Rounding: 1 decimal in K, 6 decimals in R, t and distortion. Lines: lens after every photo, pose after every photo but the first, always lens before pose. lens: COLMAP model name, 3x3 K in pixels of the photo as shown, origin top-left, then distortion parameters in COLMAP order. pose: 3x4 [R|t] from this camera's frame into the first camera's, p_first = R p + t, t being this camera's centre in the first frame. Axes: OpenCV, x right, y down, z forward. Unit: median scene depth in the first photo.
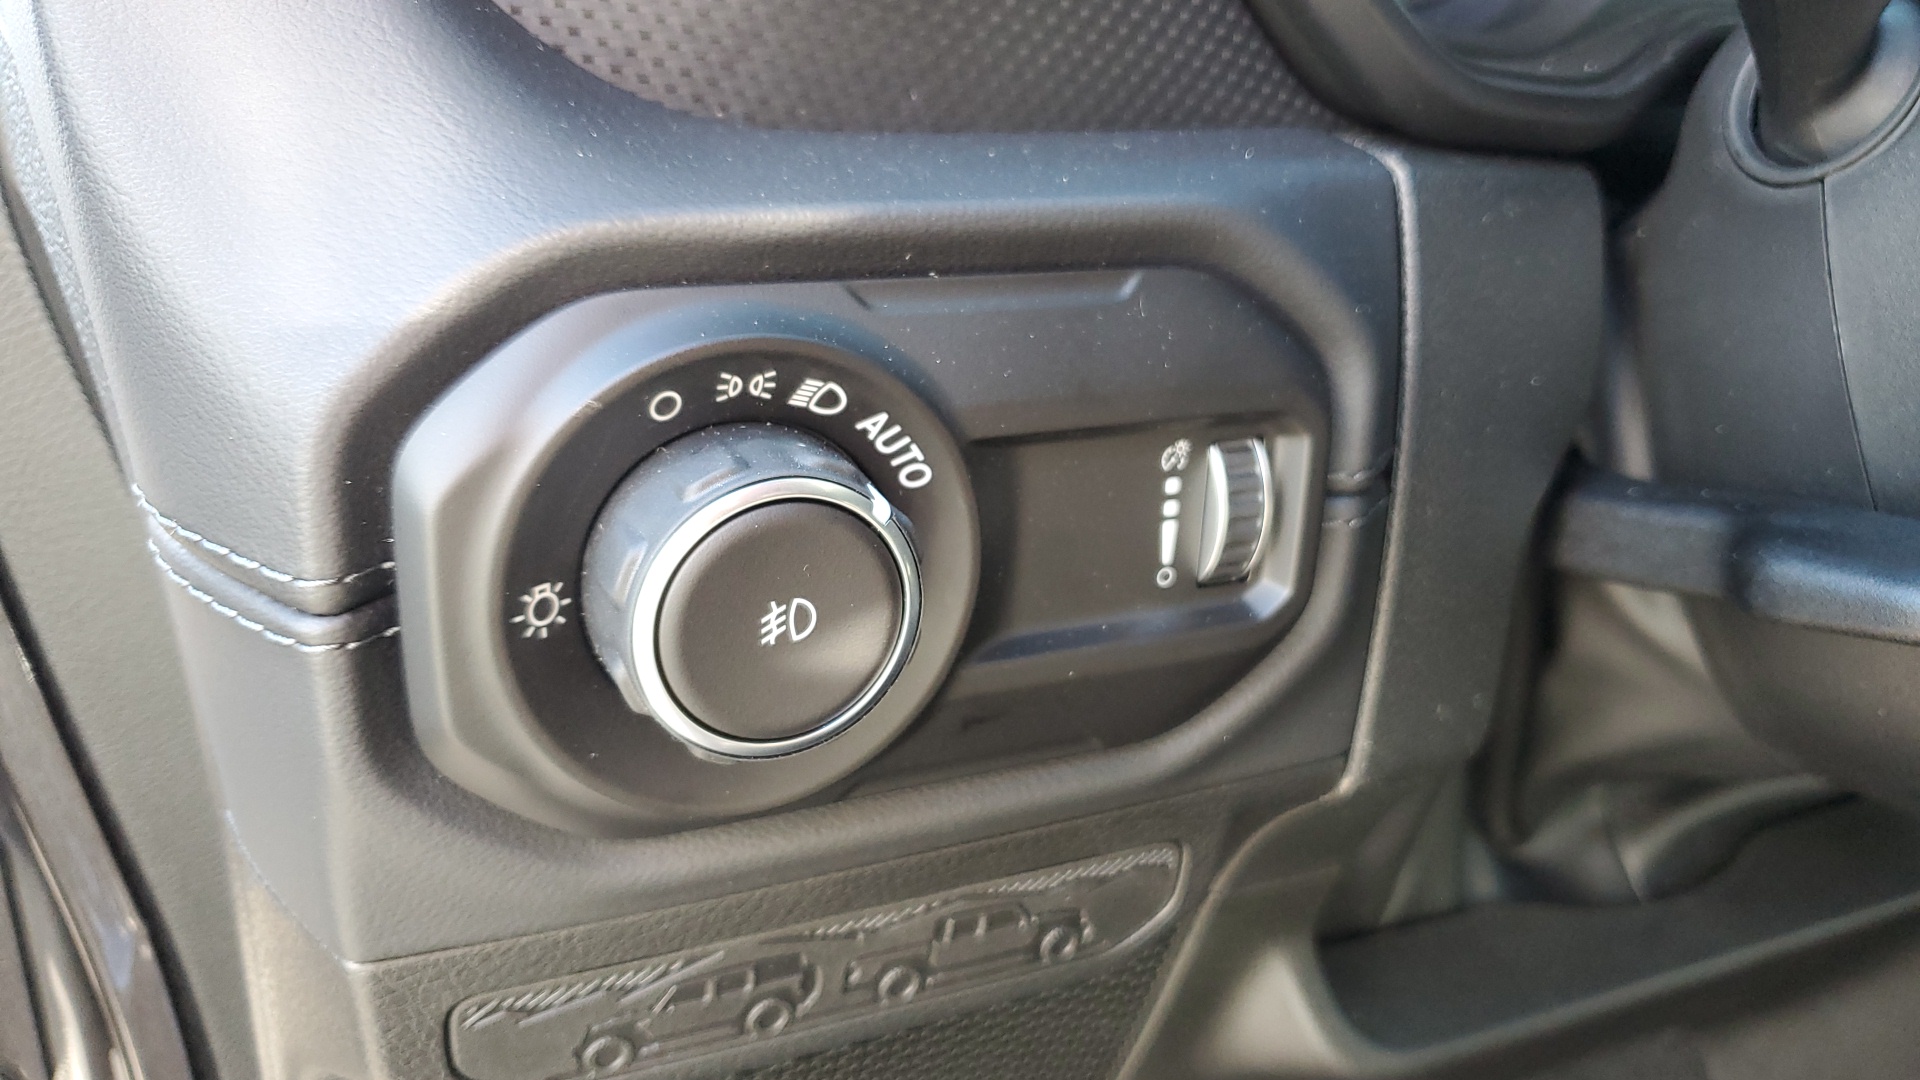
lens RADIAL K [[1501.5, 0, 957.6], [0, 1501.5, 539.8], [0, 0, 1]] dist [0.051144, -0.038800]
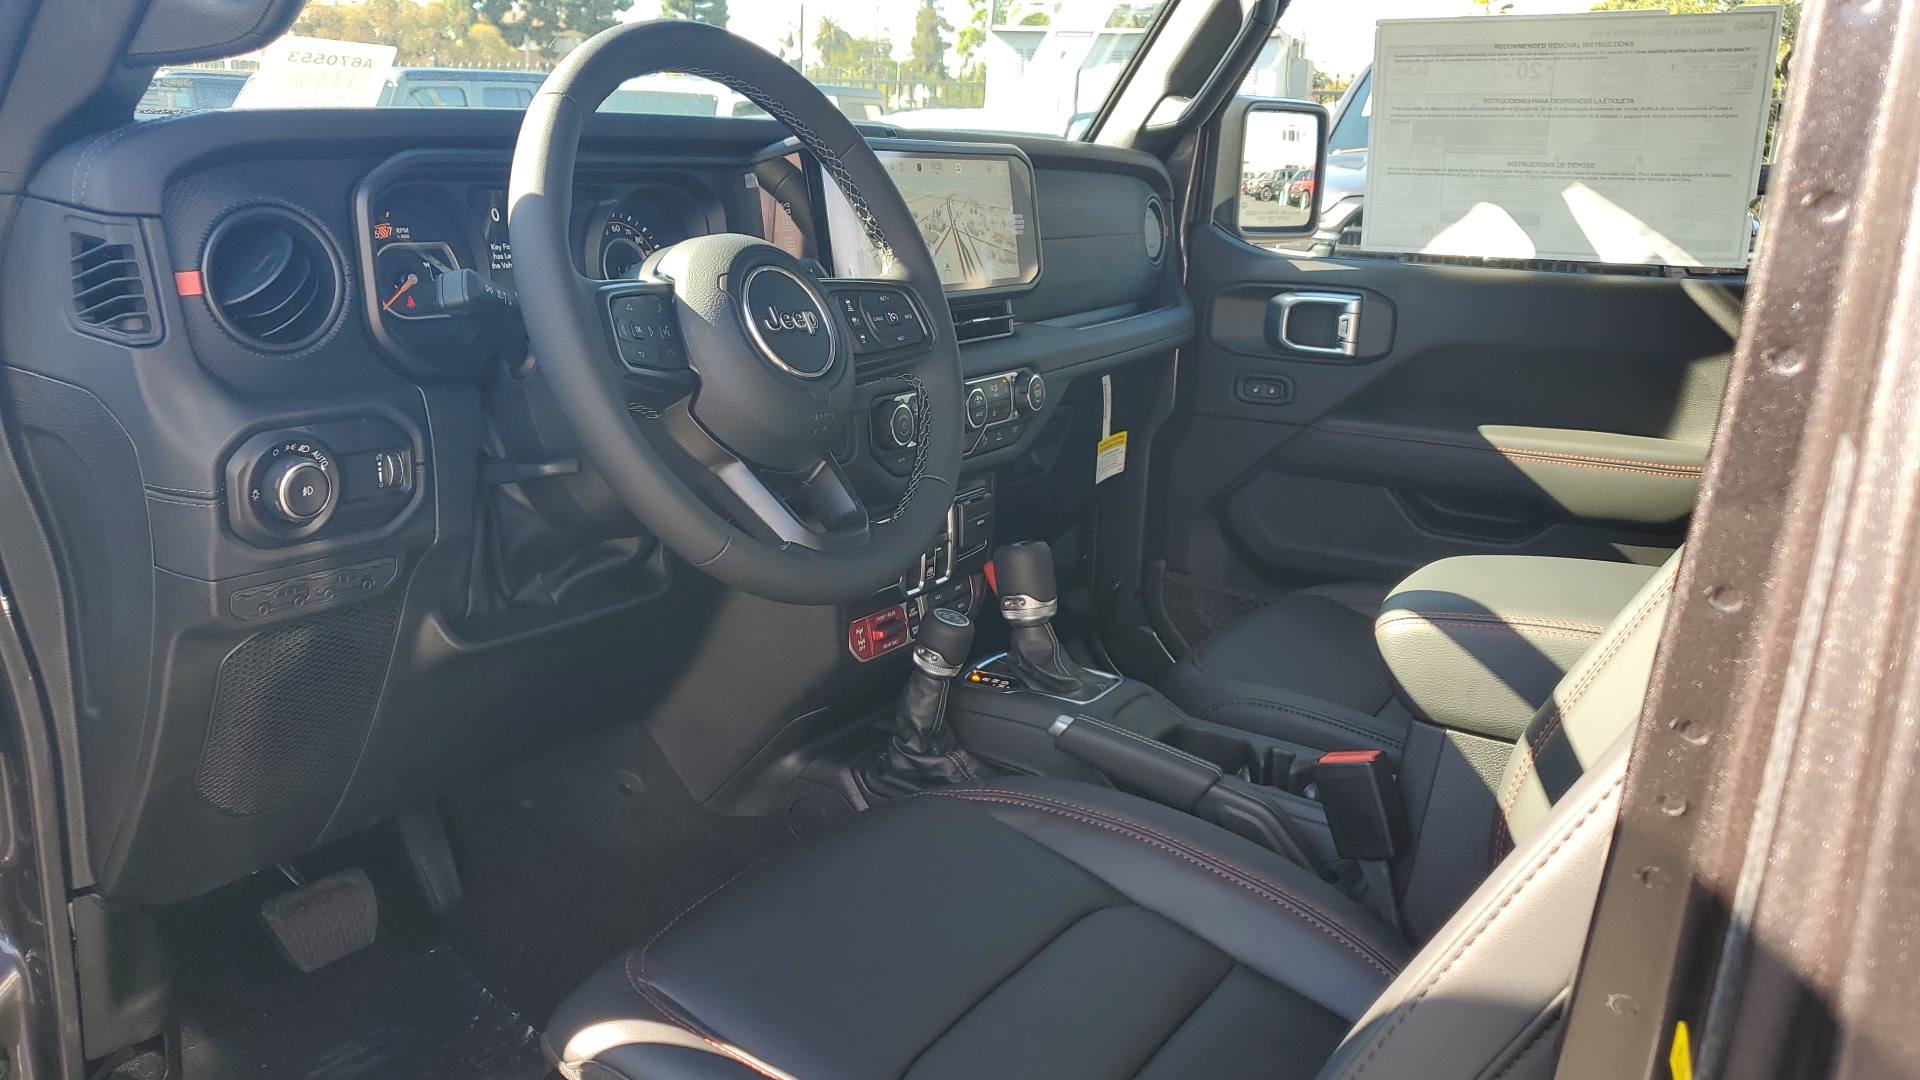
lens RADIAL K [[1501.5, 0, 952.3], [0, 1501.5, 522.7], [0, 0, 1]] dist [0.051144, -0.038800]
pose [[0.841403, -0.140197, 0.521906, -0.801742], [0.185415, 0.982032, -0.035122, 0.615160], [-0.507605, 0.126322, 0.852279, -3.706341]]
